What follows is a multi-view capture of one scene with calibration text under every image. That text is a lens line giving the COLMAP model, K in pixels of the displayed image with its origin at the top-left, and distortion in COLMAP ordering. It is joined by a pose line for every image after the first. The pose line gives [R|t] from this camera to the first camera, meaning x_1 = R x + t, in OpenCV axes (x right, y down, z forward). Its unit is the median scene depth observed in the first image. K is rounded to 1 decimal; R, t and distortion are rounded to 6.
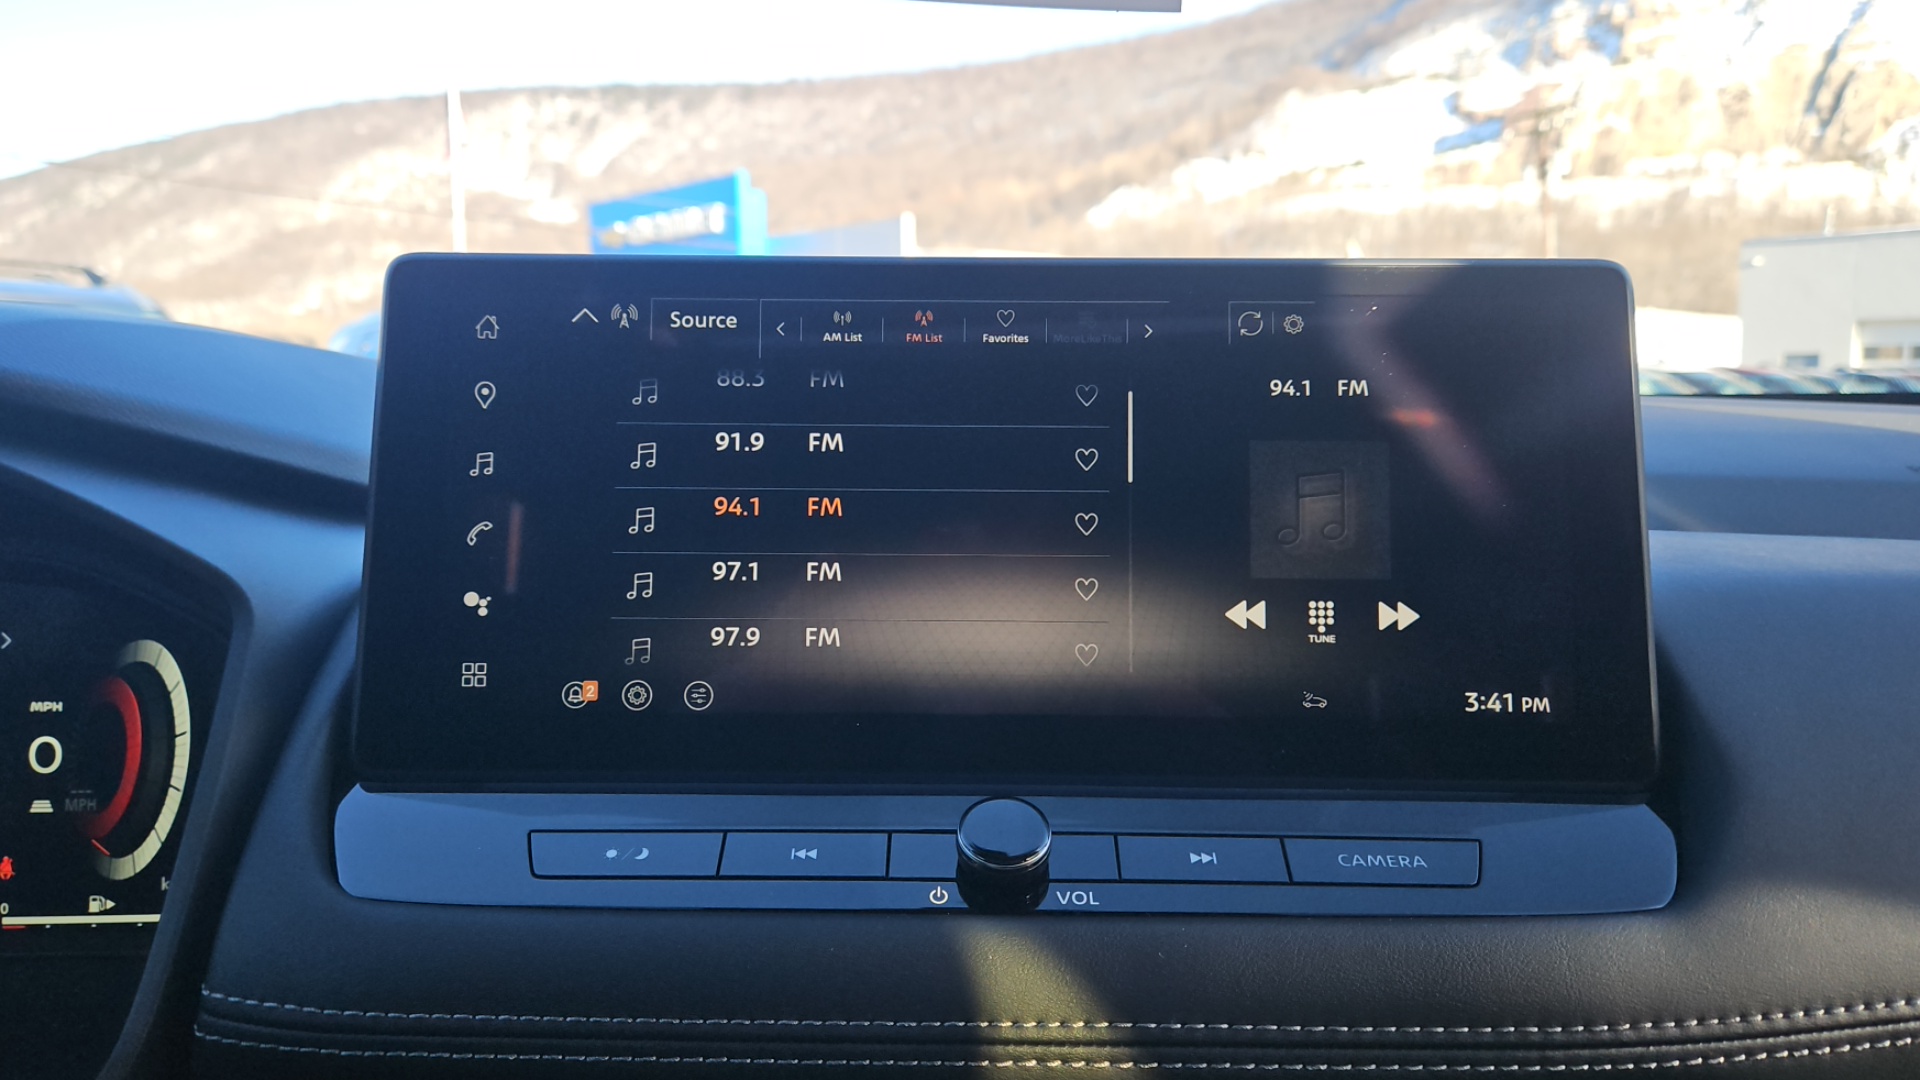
lens RADIAL K [[1442.1, 0, 959.4], [0, 1442.1, 533.7], [0, 0, 1]] dist [0.022513, -0.007944]
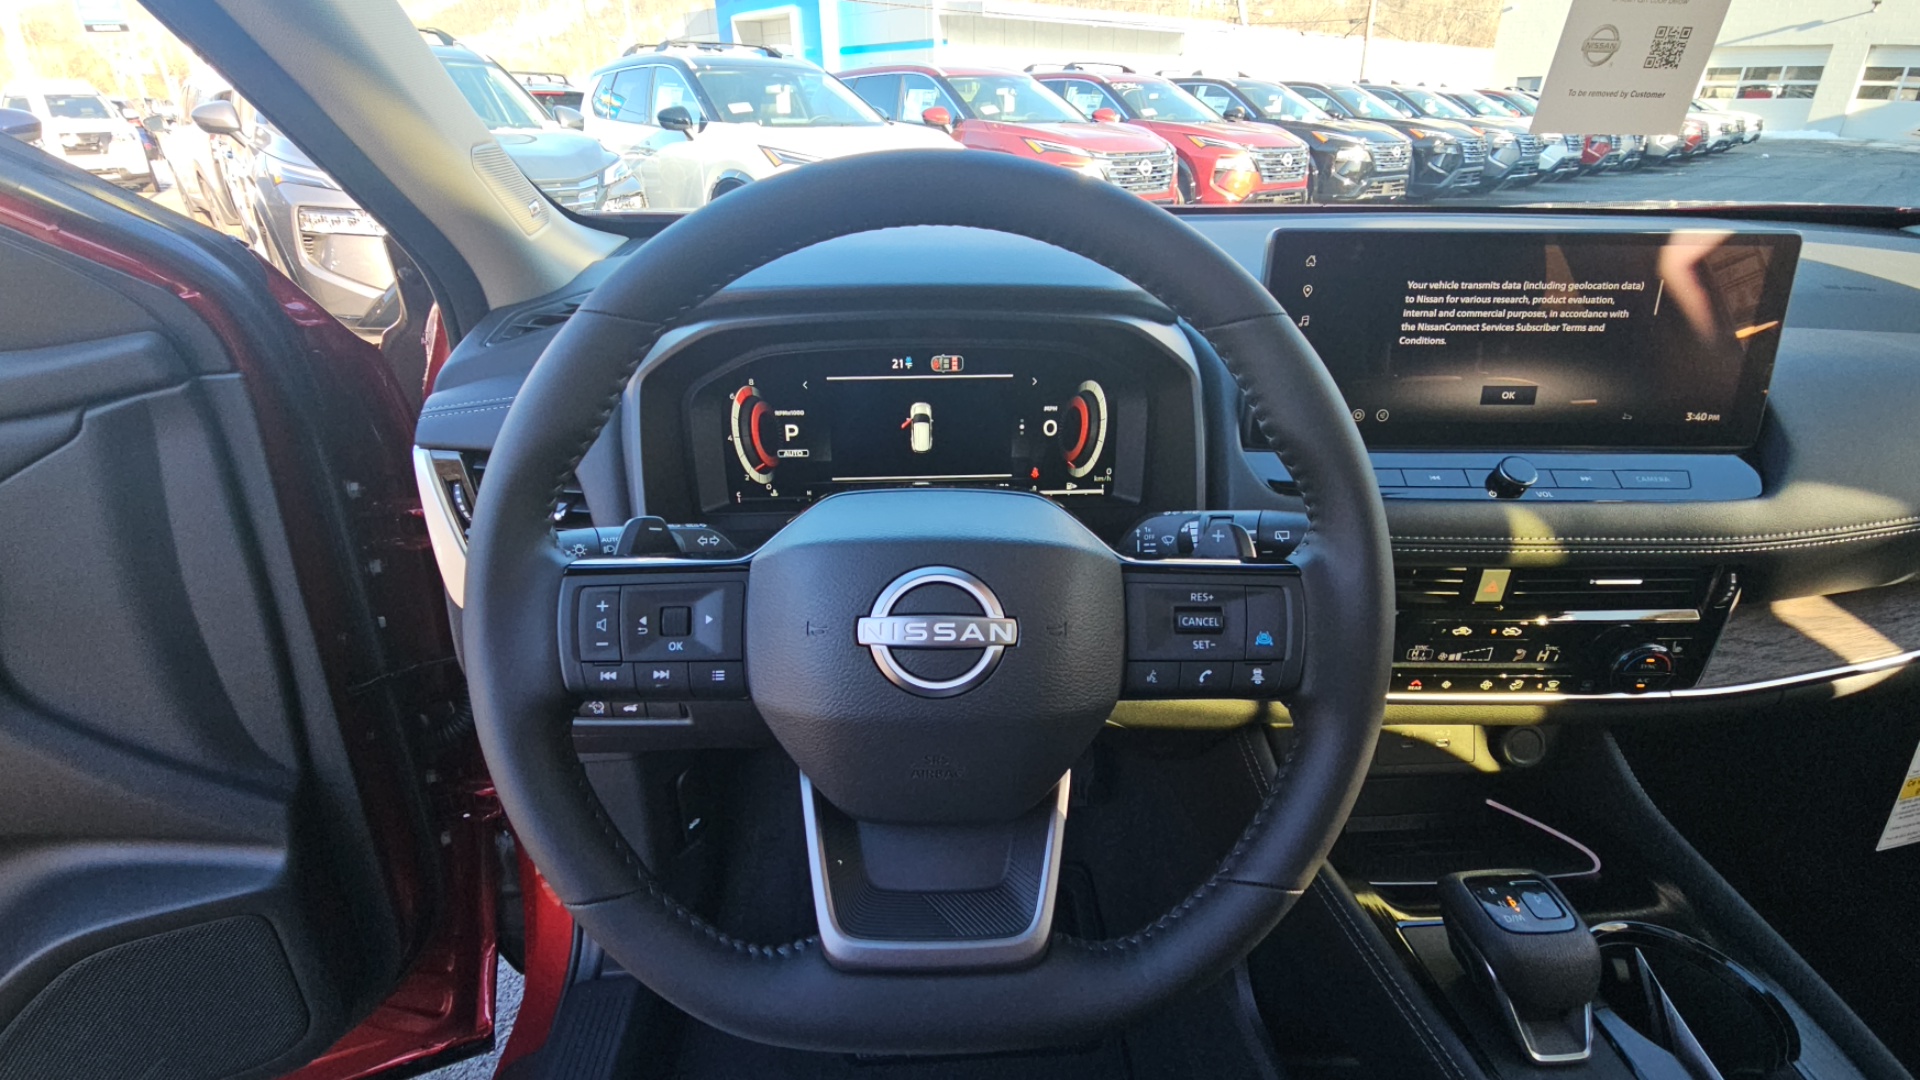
lens RADIAL K [[862.0, 0, 965.2], [0, 862.0, 526.8], [0, 0, 1]] dist [0.015994, -0.014378]
pose [[0.999988, -0.004178, 0.002358, -0.915920], [0.003069, 0.934840, 0.355057, -0.244827], [-0.003688, -0.355046, 0.934842, -0.487235]]
